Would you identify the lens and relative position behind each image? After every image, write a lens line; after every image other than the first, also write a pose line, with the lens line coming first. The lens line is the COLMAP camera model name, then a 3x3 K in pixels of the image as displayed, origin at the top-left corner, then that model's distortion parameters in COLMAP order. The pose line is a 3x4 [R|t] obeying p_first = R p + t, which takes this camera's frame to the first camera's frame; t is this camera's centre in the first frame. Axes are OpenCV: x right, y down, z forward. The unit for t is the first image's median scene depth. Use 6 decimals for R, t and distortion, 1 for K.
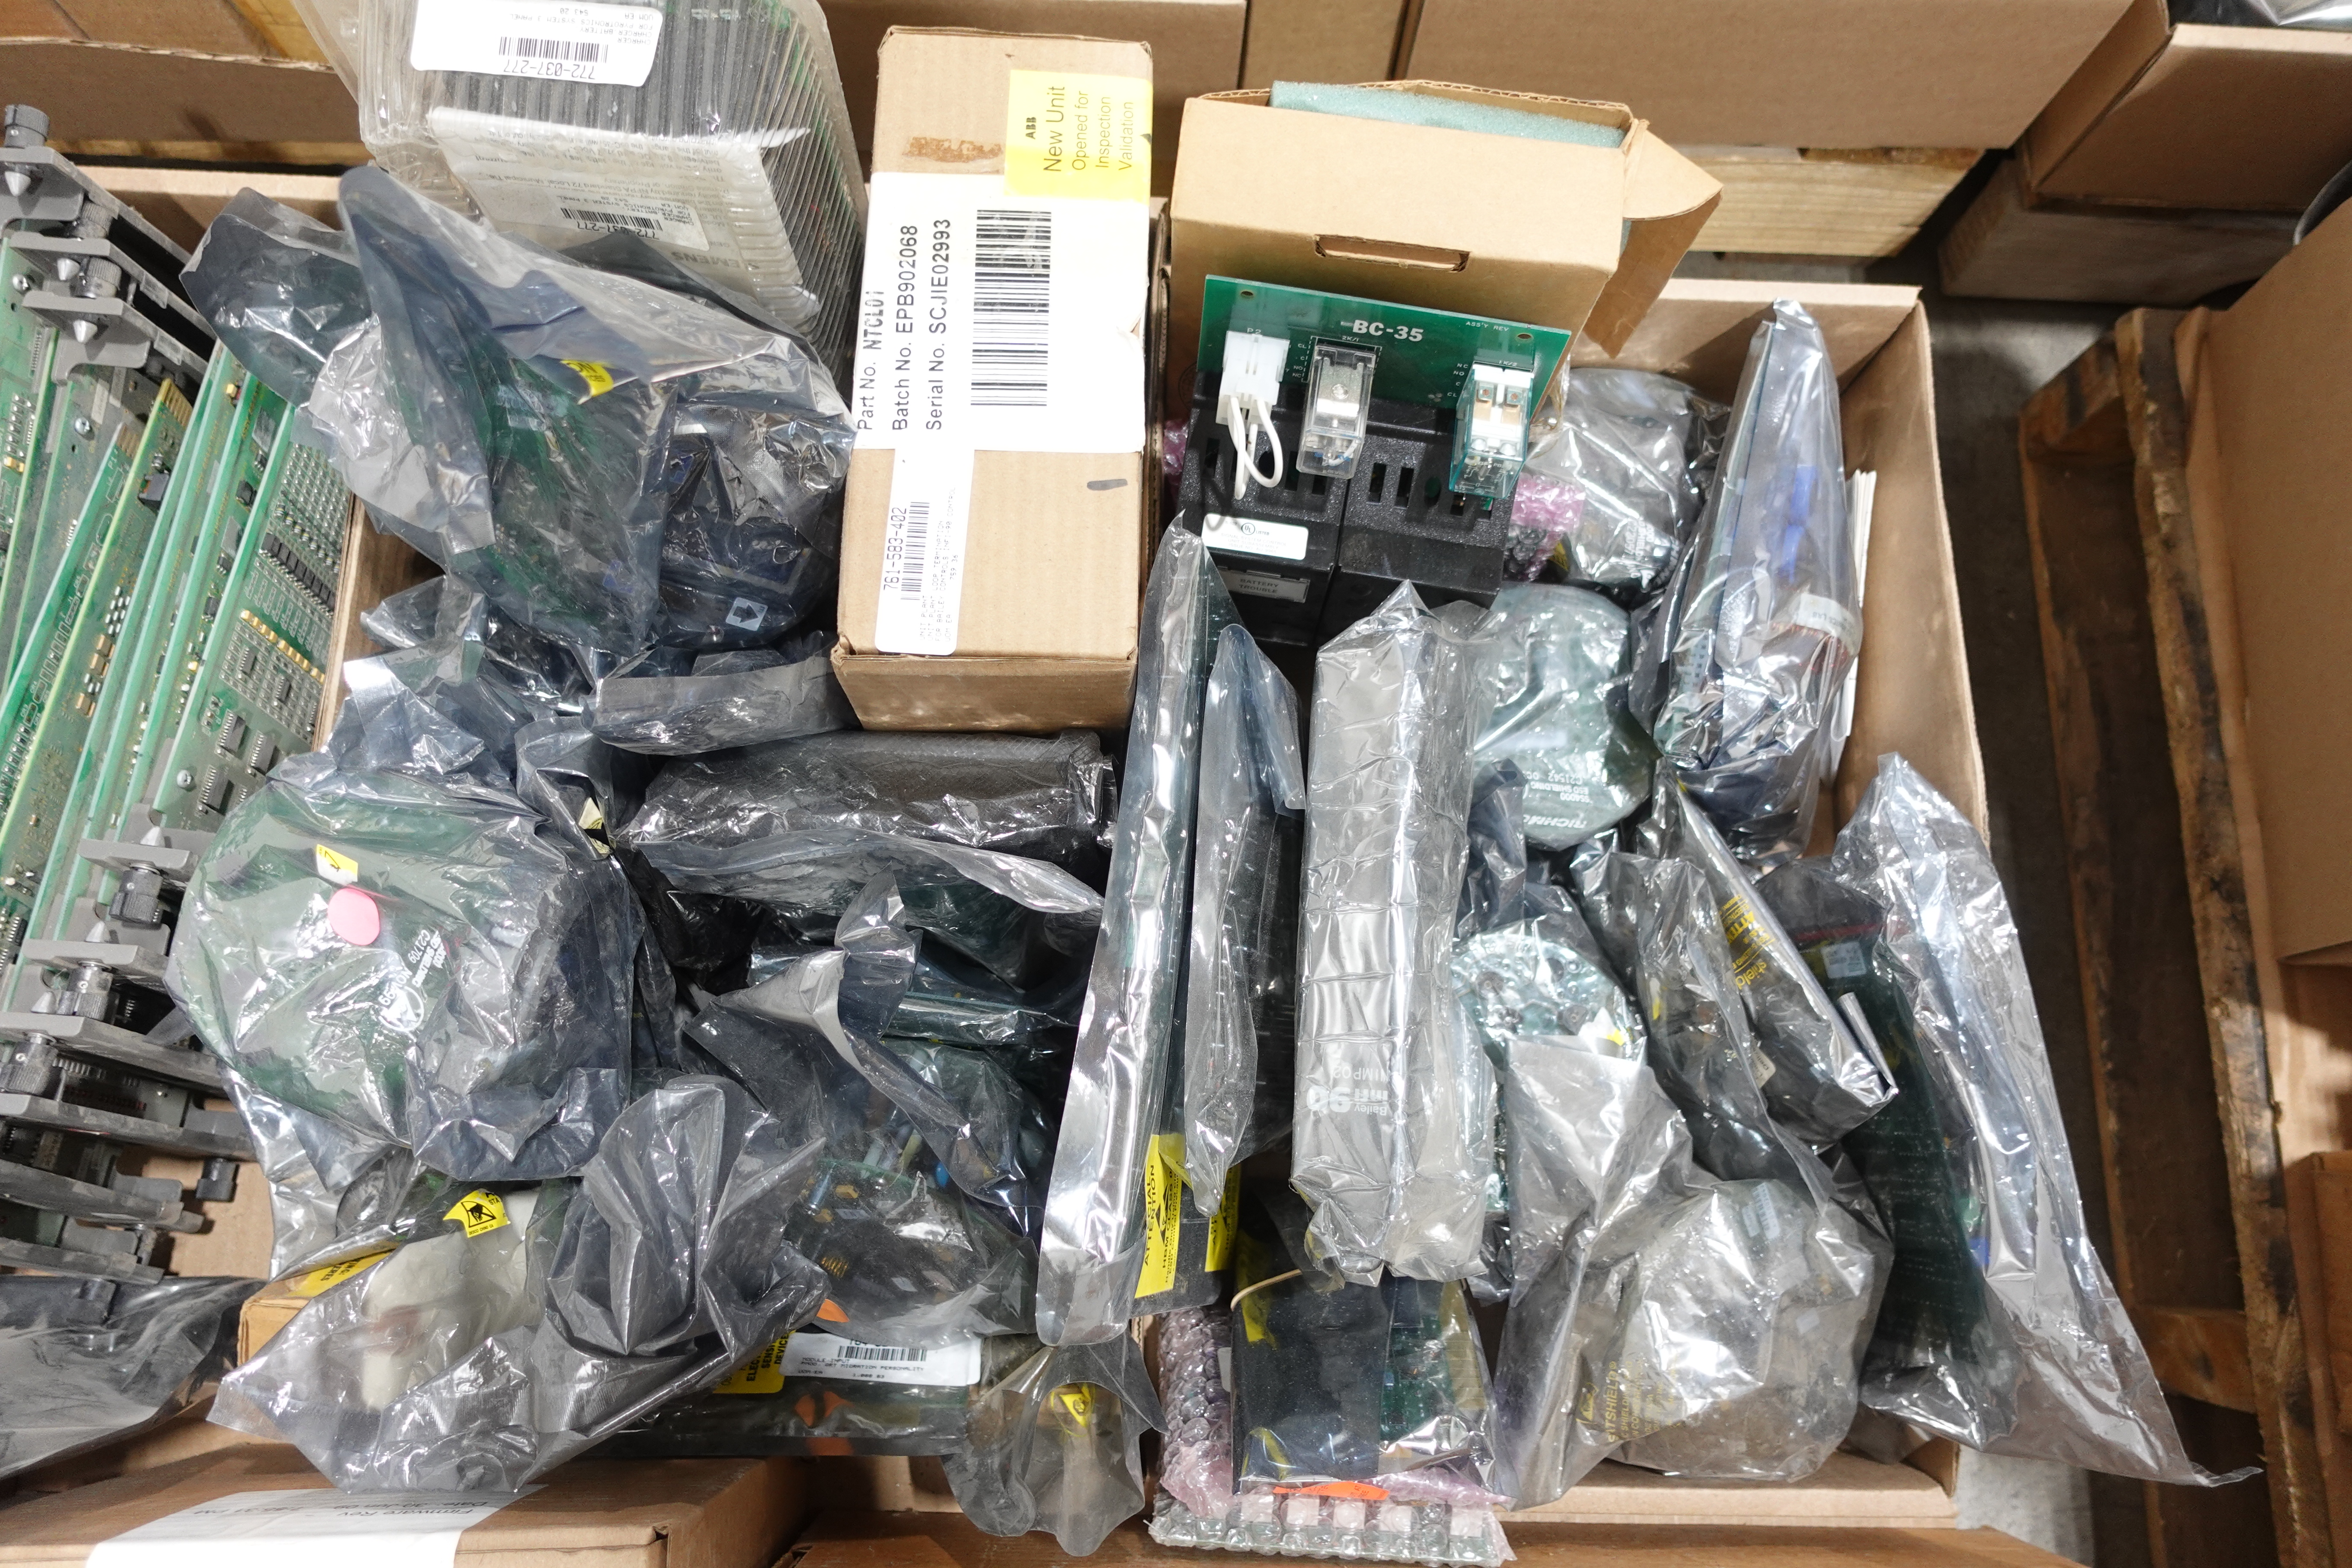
lens RADIAL K [[1633.3, 0, 1176.0], [0, 1633.3, 784.0], [0, 0, 1]] dist [0.000824, 0.000299]
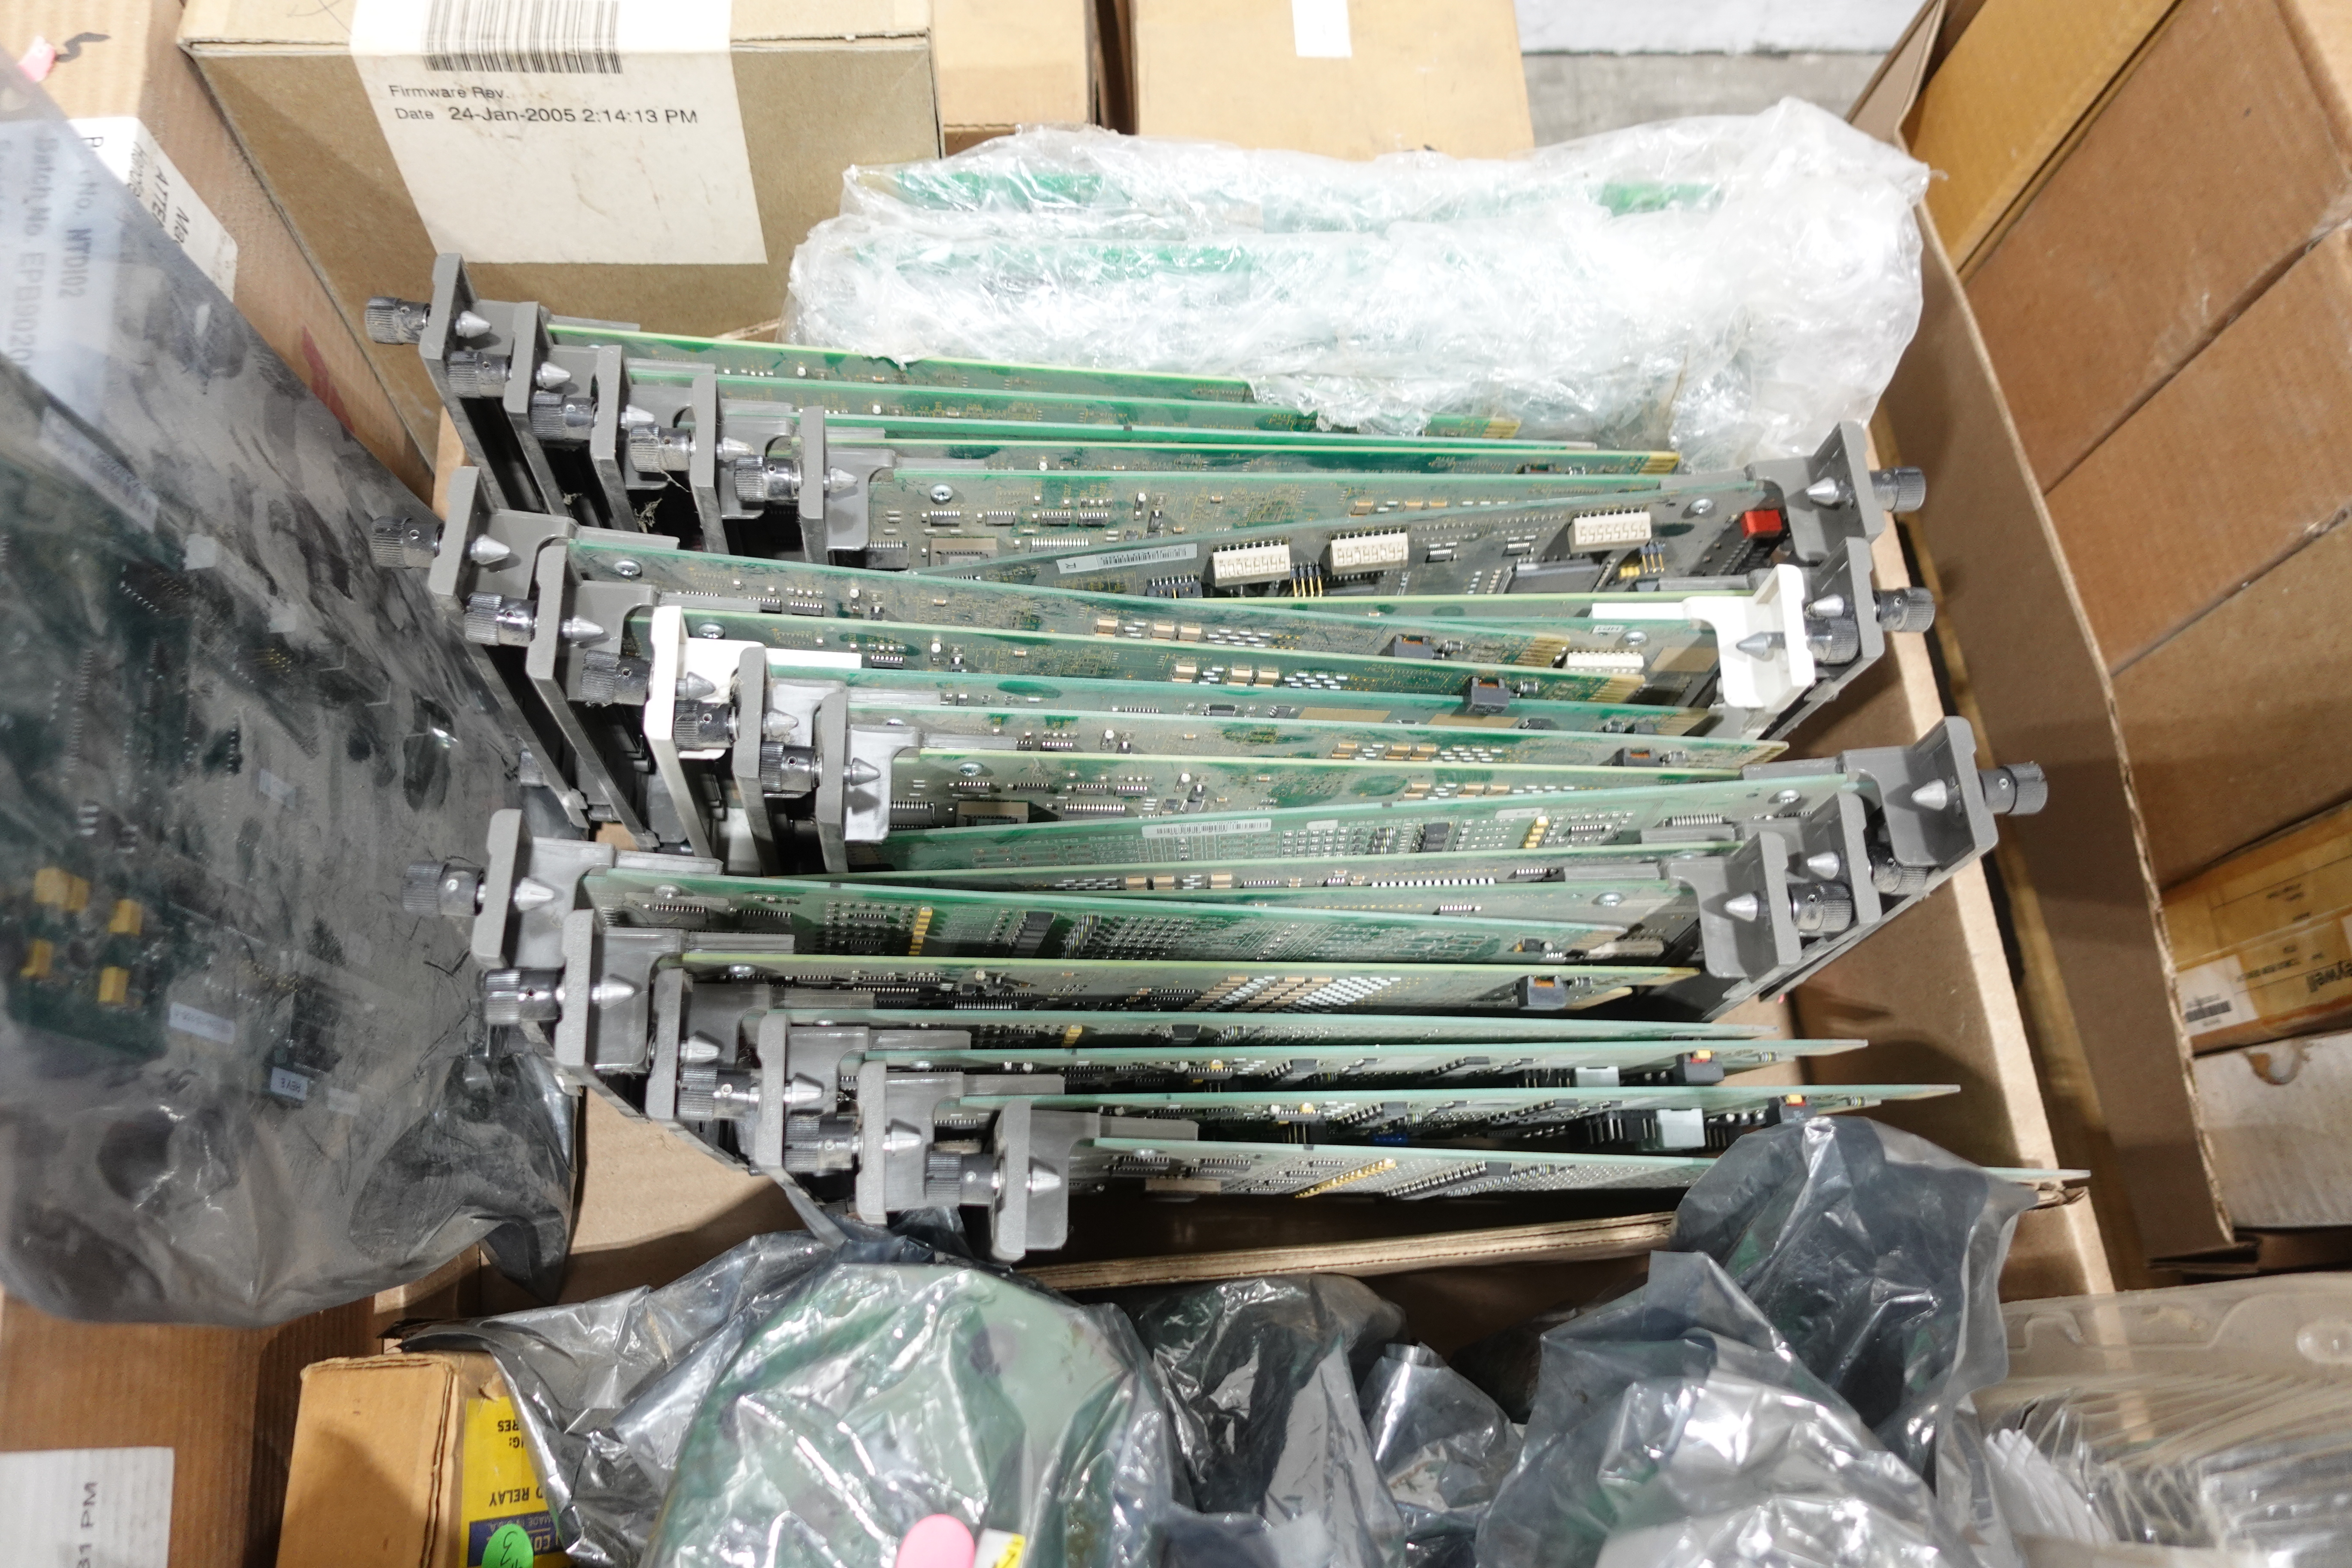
lens RADIAL K [[1633.3, 0, 1176.0], [0, 1633.3, 784.0], [0, 0, 1]] dist [0.000824, 0.000299]
pose [[0.110656, 0.924837, -0.363911, -0.481101], [-0.980816, 0.160747, 0.110278, -0.118790], [0.160487, 0.344727, 0.924882, 0.271740]]
